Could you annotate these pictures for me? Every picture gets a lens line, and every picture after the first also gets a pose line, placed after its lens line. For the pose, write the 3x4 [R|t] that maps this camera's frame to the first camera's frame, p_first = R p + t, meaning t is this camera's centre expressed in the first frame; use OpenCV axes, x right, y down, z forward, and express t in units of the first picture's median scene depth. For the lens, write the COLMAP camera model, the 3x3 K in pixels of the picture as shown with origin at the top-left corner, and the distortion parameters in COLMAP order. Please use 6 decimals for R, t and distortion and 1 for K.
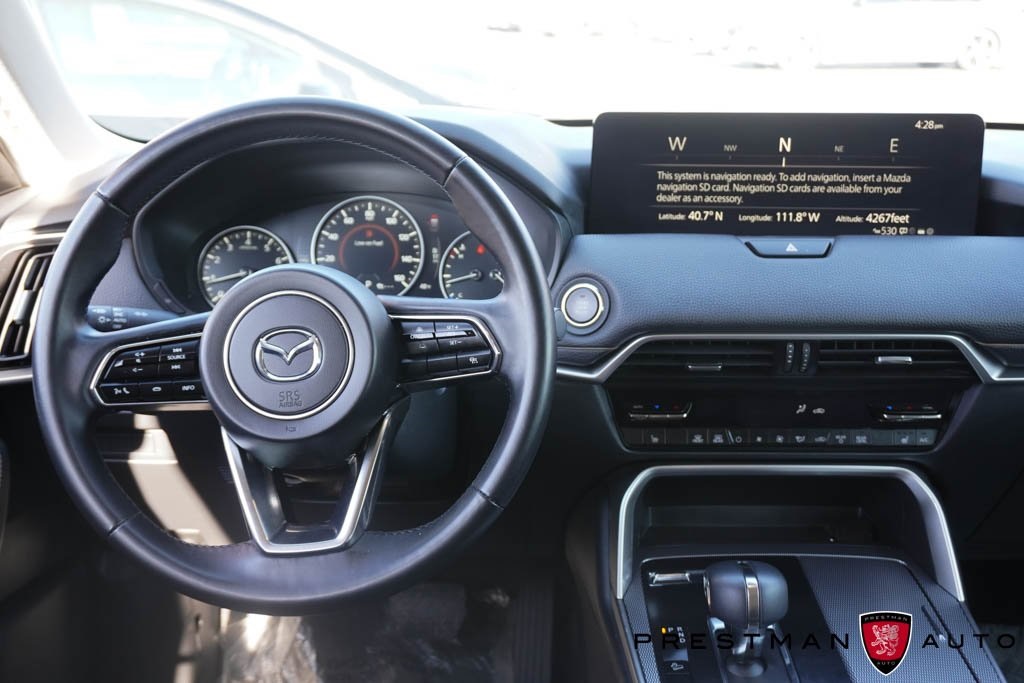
lens RADIAL K [[1078.3, 0, 511.0], [0, 1078.3, 338.9], [0, 0, 1]] dist [0.009930, 0.000000]
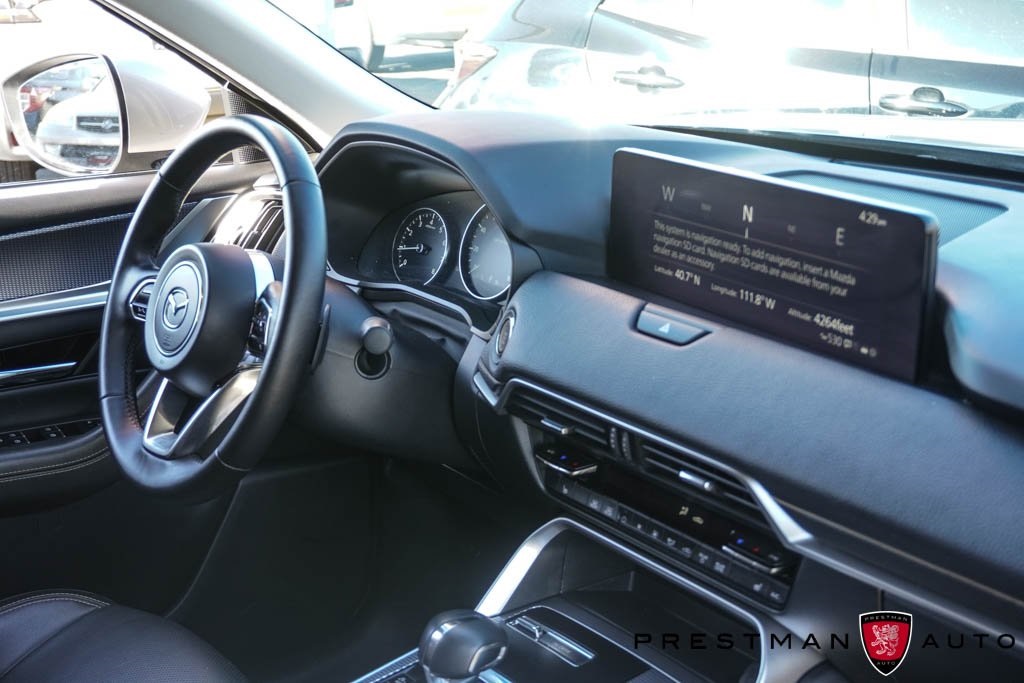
lens RADIAL K [[1363.9, 0, 509.9], [0, 1363.9, 341.7], [0, 0, 1]] dist [-0.004761, 0.000000]
pose [[0.600936, 0.231630, -0.764999, 0.986774], [-0.197284, 0.970461, 0.138866, -0.192859], [0.774567, 0.067472, 0.628882, 0.175524]]
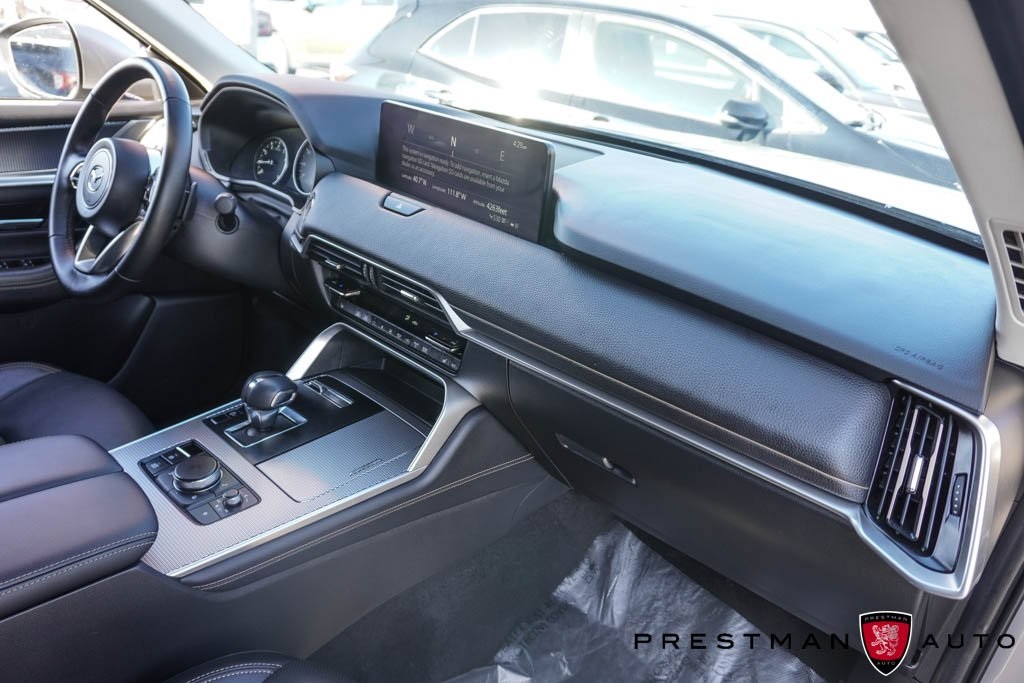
lens RADIAL K [[782.6, 0, 517.8], [0, 782.6, 344.7], [0, 0, 1]] dist [-0.024370, 0.004329]
pose [[0.713654, 0.336584, -0.614337, 1.037463], [-0.278598, 0.941033, 0.191938, -0.147731], [0.642714, 0.034175, 0.765343, 0.265246]]
